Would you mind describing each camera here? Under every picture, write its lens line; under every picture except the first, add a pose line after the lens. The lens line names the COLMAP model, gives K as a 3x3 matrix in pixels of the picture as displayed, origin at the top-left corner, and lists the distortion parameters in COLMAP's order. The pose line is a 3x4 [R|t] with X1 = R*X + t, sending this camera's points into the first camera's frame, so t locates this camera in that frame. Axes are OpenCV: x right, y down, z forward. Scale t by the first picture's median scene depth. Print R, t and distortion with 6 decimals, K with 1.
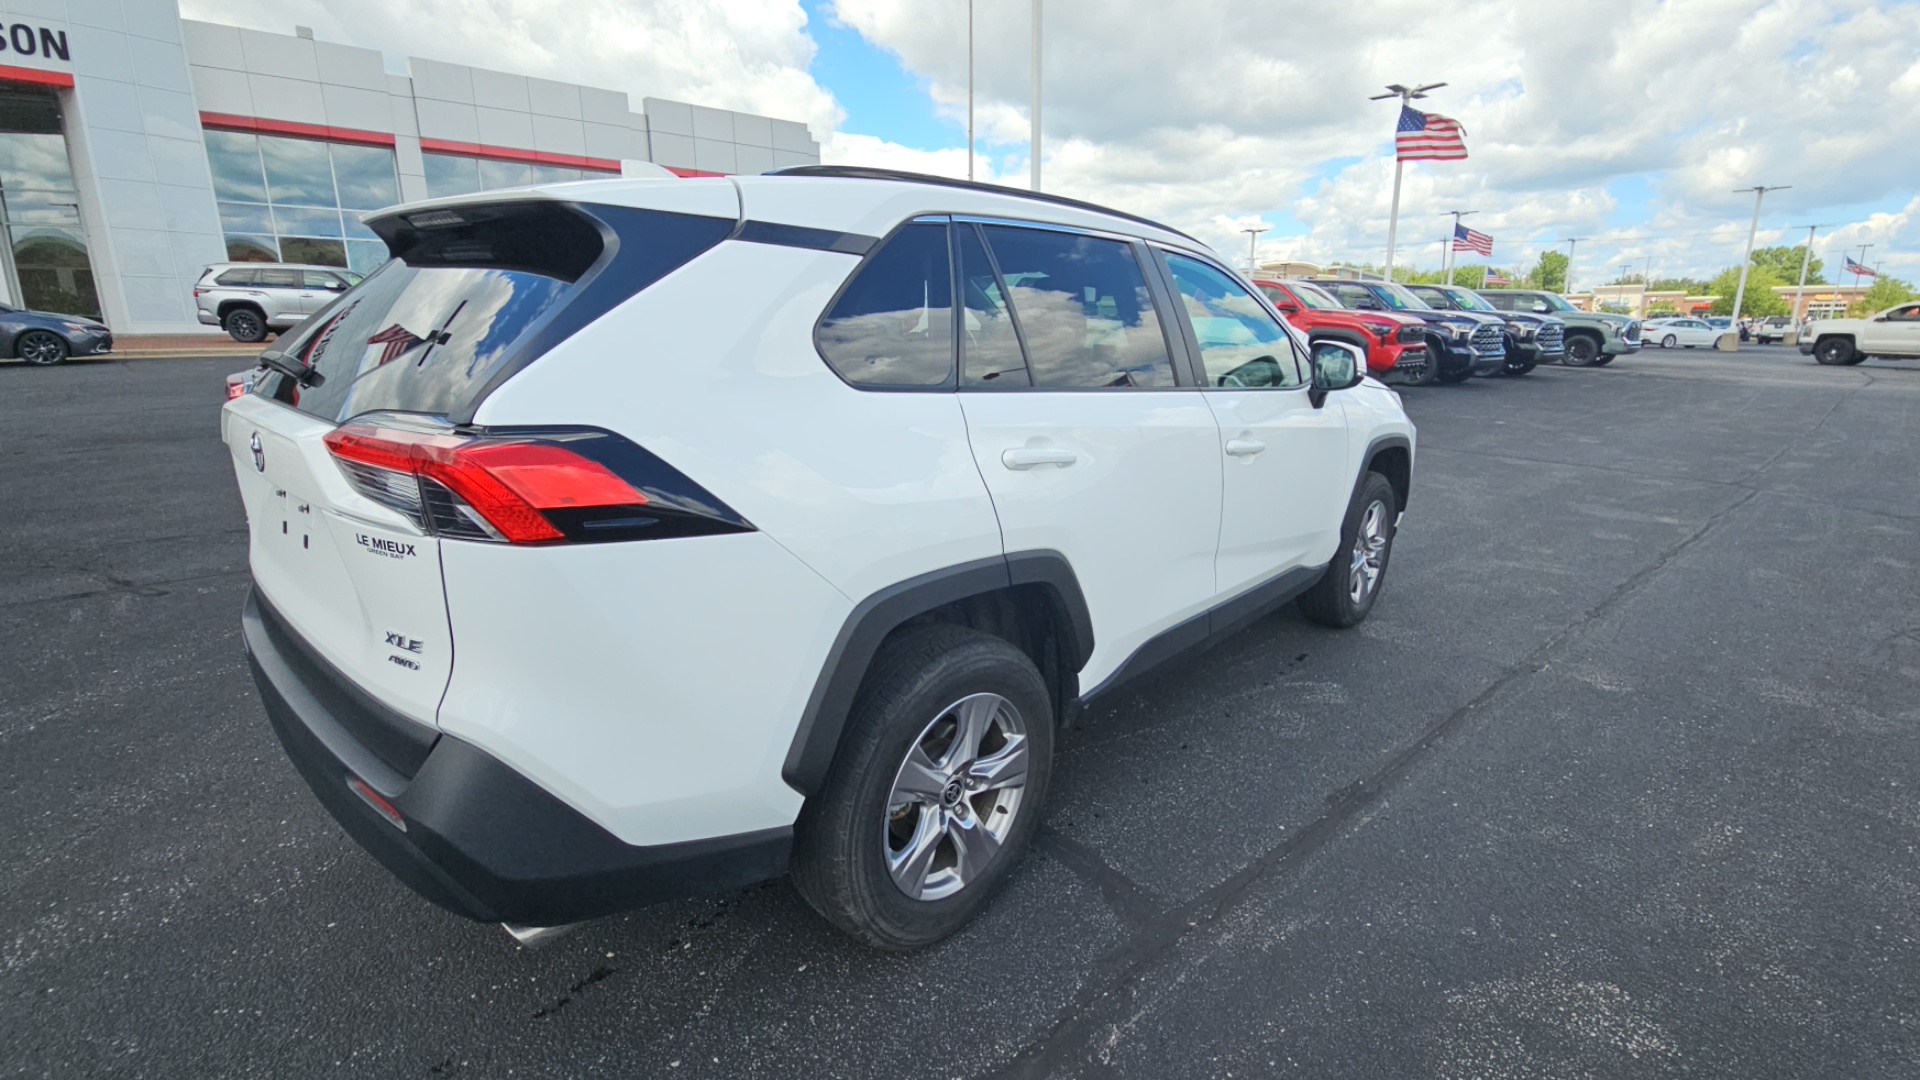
lens RADIAL K [[859.3, 0, 979.4], [0, 859.3, 543.6], [0, 0, 1]] dist [0.012547, -0.011987]
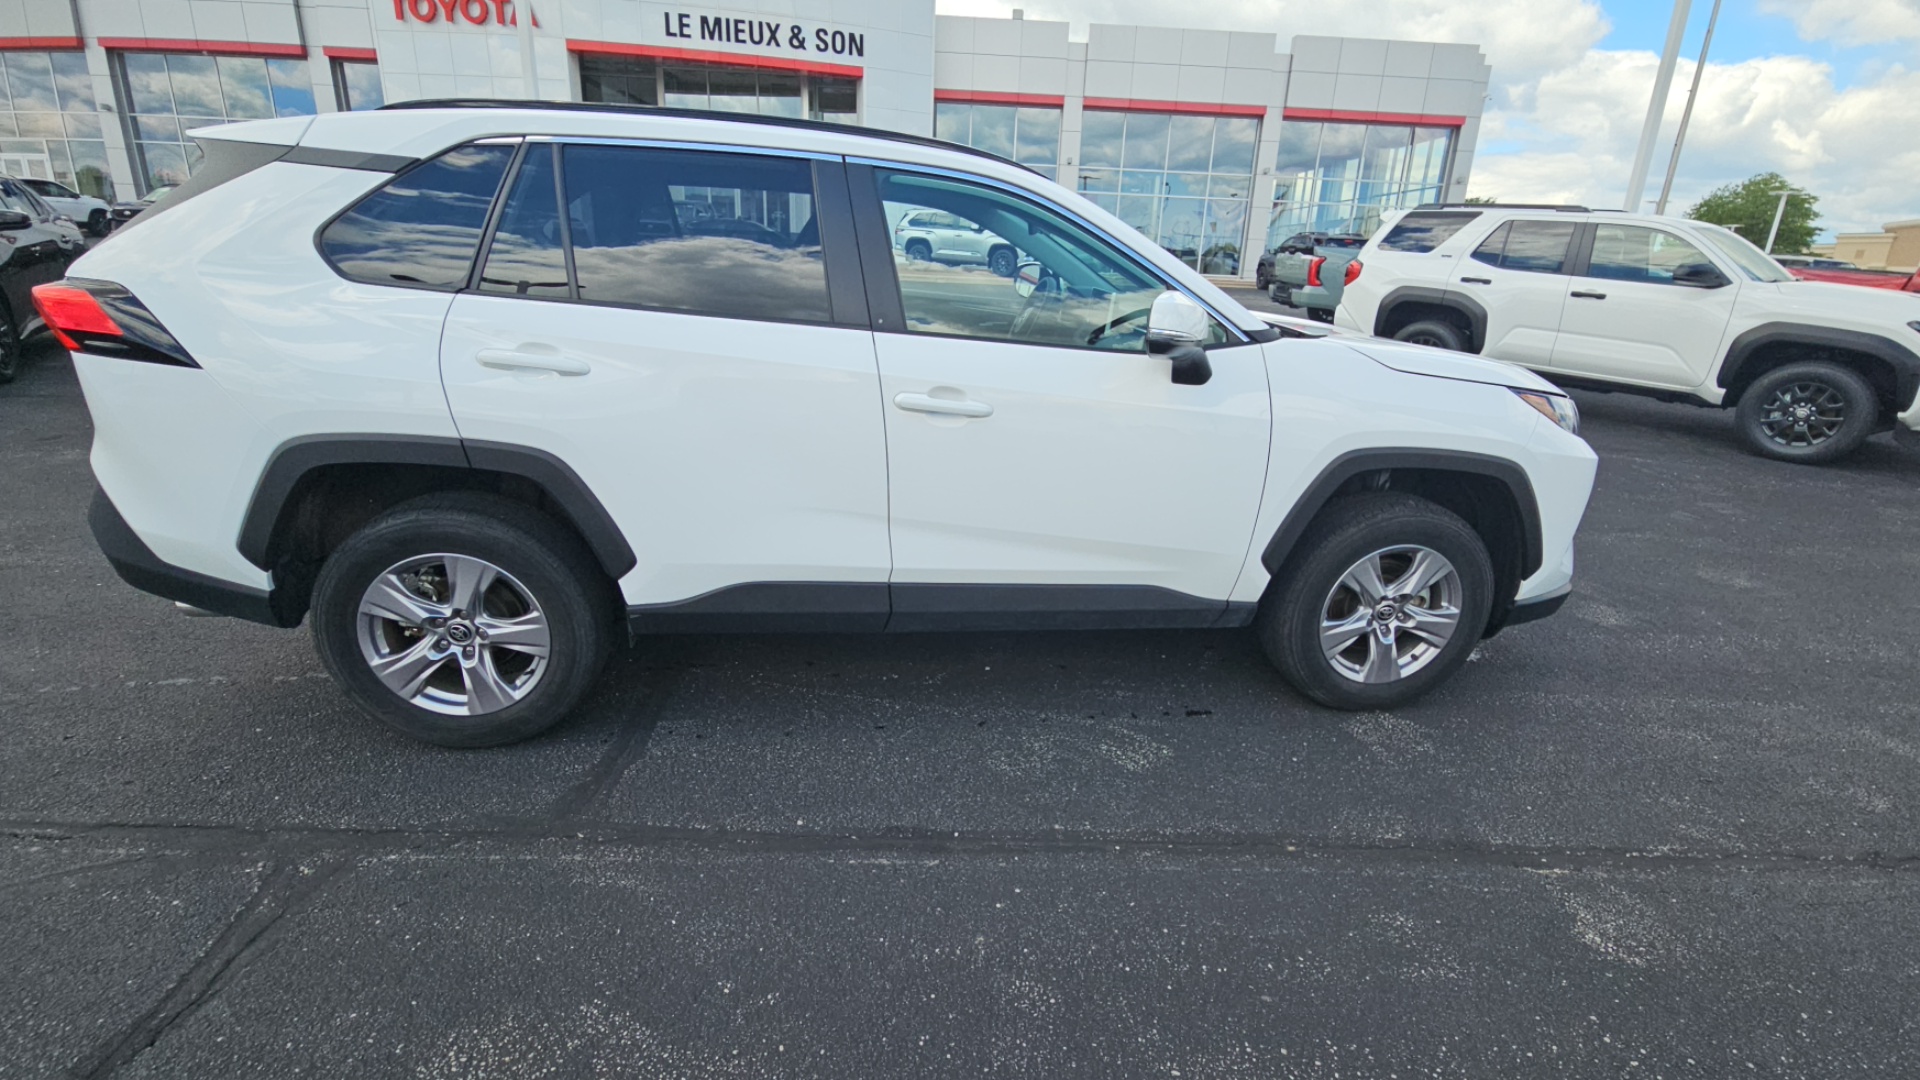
lens RADIAL K [[858.6, 0, 983.3], [0, 858.6, 547.2], [0, 0, 1]] dist [0.011962, -0.010186]
pose [[0.757211, 0.239559, -0.607653, 1.084987], [-0.204470, 0.970493, 0.127808, -0.114946], [0.620341, 0.027469, 0.783851, 0.453495]]
